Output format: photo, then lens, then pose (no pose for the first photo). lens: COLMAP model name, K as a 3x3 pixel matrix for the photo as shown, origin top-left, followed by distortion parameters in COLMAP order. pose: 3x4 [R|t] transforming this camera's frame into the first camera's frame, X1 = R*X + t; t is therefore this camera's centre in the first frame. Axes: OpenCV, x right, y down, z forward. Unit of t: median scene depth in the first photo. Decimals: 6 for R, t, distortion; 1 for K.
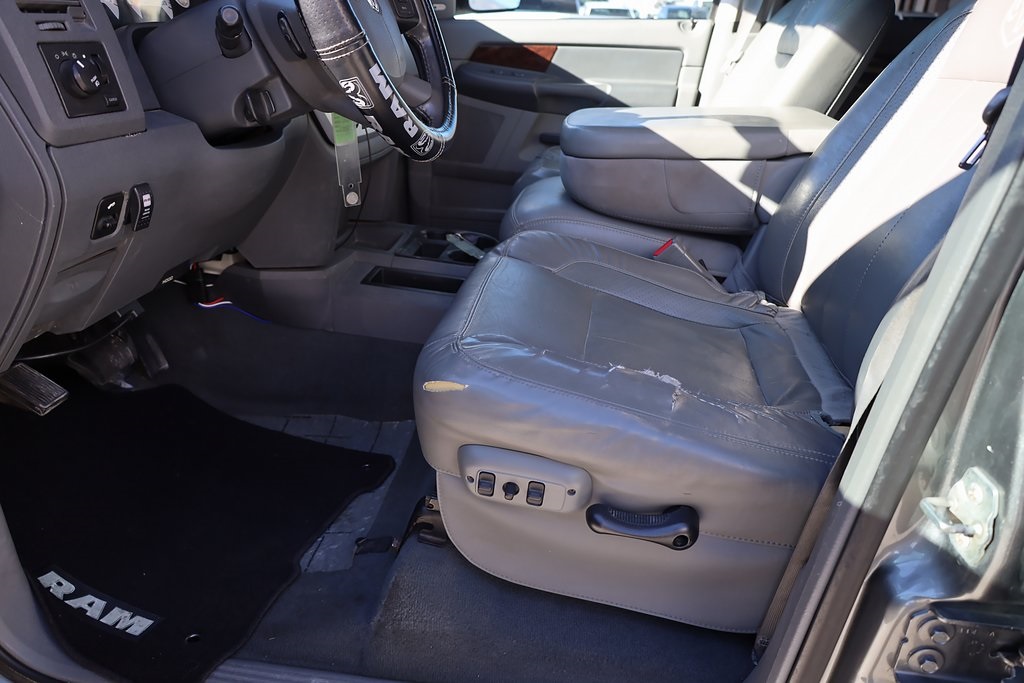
lens RADIAL K [[702.6, 0, 507.8], [0, 702.6, 347.0], [0, 0, 1]] dist [-0.021311, 0.004360]
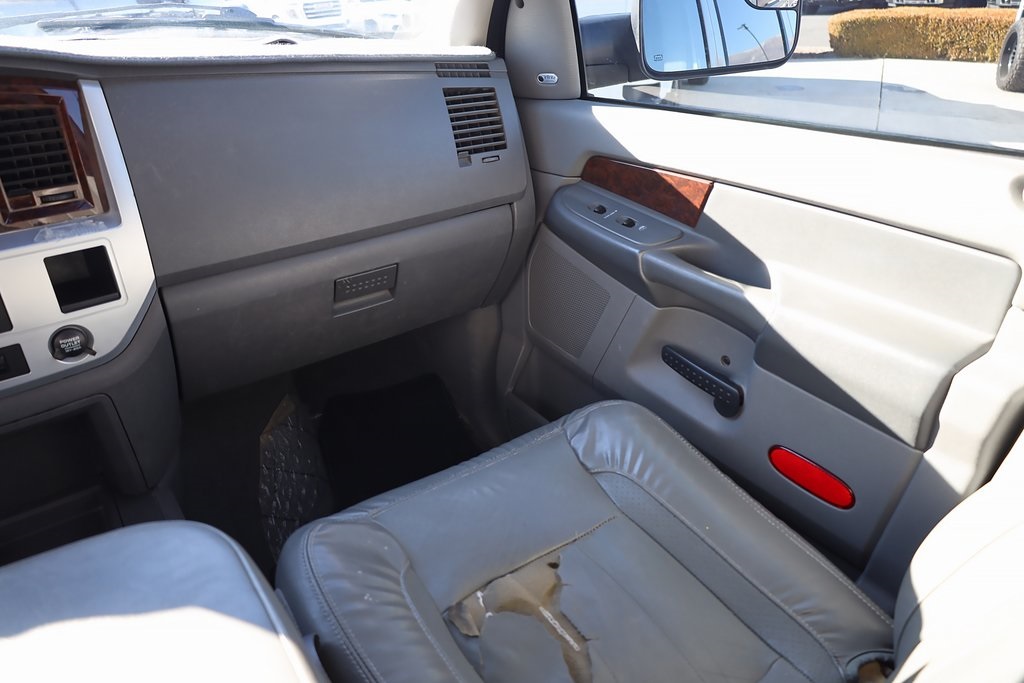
lens RADIAL K [[699.6, 0, 513.3], [0, 699.6, 330.1], [0, 0, 1]] dist [-0.003856, 0.000672]
pose [[0.685182, 0.286663, -0.669589, 0.568201], [-0.259676, 0.955028, 0.143142, -0.684086], [0.680510, 0.075798, 0.728808, 1.104827]]
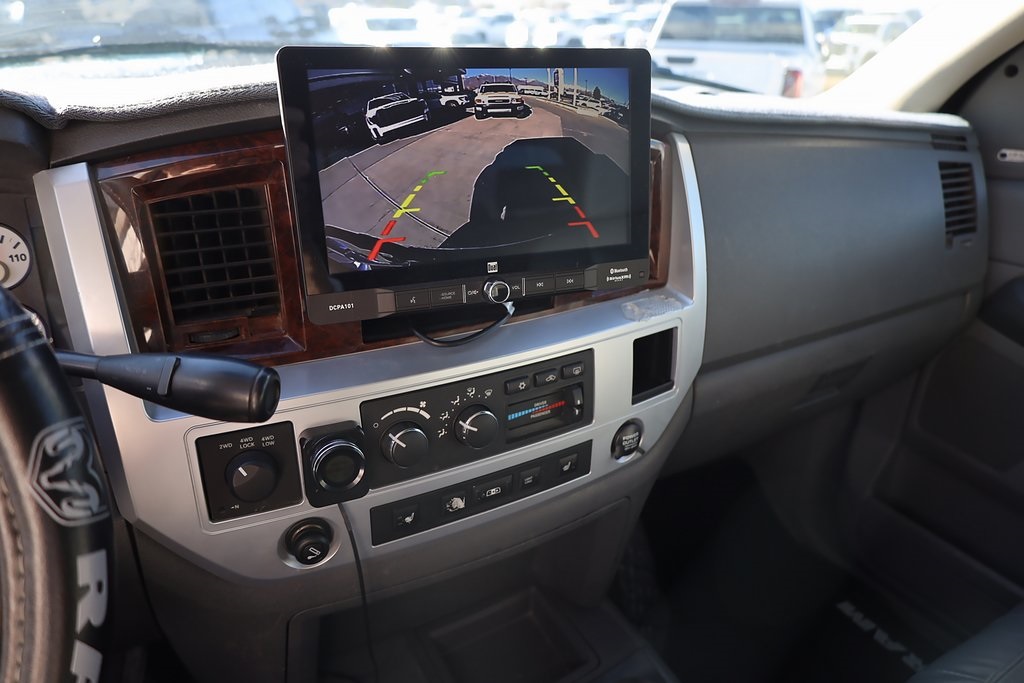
lens RADIAL K [[698.0, 0, 509.2], [0, 698.0, 340.2], [0, 0, 1]] dist [-0.009290, -0.001032]
pose [[0.622801, 0.312257, -0.717366, 0.127745], [-0.334291, 0.935198, 0.116852, -0.568034], [0.707368, 0.167033, 0.686827, 0.823864]]
